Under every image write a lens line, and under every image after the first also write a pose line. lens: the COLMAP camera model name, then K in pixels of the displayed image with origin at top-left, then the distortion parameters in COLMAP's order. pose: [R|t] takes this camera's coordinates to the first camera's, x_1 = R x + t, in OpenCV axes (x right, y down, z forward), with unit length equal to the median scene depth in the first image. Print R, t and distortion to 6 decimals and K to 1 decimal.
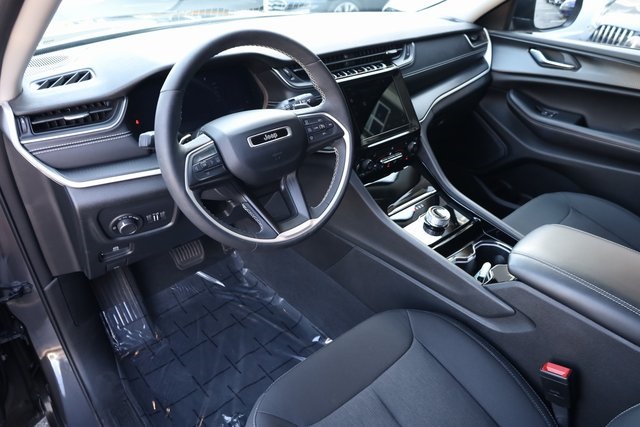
lens RADIAL K [[442.7, 0, 314.7], [0, 442.7, 208.1], [0, 0, 1]] dist [-0.004994, 0.006188]
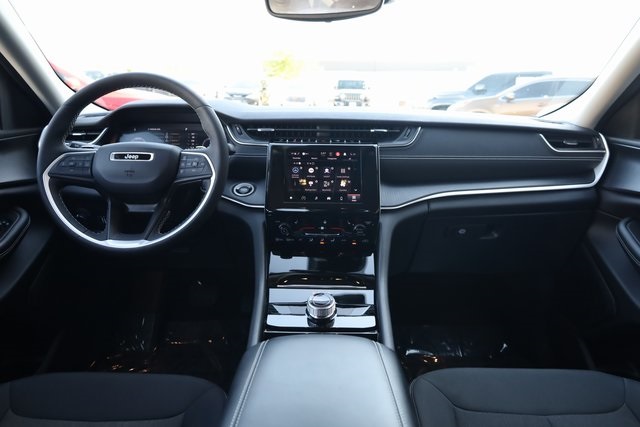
lens RADIAL K [[442.7, 0, 322.6], [0, 442.7, 215.6], [0, 0, 1]] dist [-0.004994, 0.006188]
pose [[0.744922, 0.167304, -0.645833, 0.964976], [-0.346995, 0.923966, -0.160879, -0.002927], [0.569812, 0.343943, 0.746336, 0.417788]]
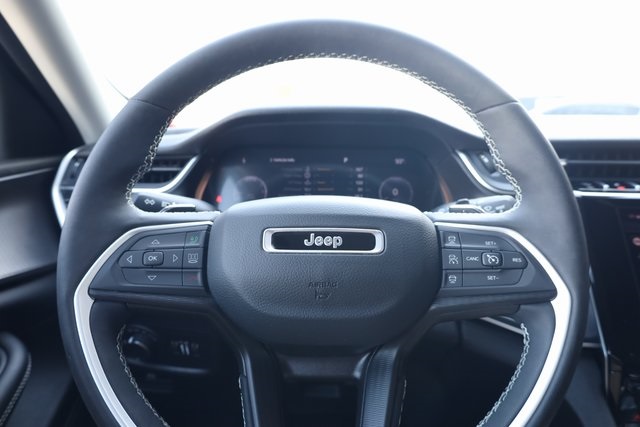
lens RADIAL K [[442.7, 0, 319.5], [0, 442.7, 209.7], [0, 0, 1]] dist [-0.004994, 0.006188]
pose [[0.746323, 0.124766, -0.653785, 0.154599], [-0.346219, 0.911694, -0.221240, -0.085094], [0.568449, 0.391469, 0.723614, 0.612748]]
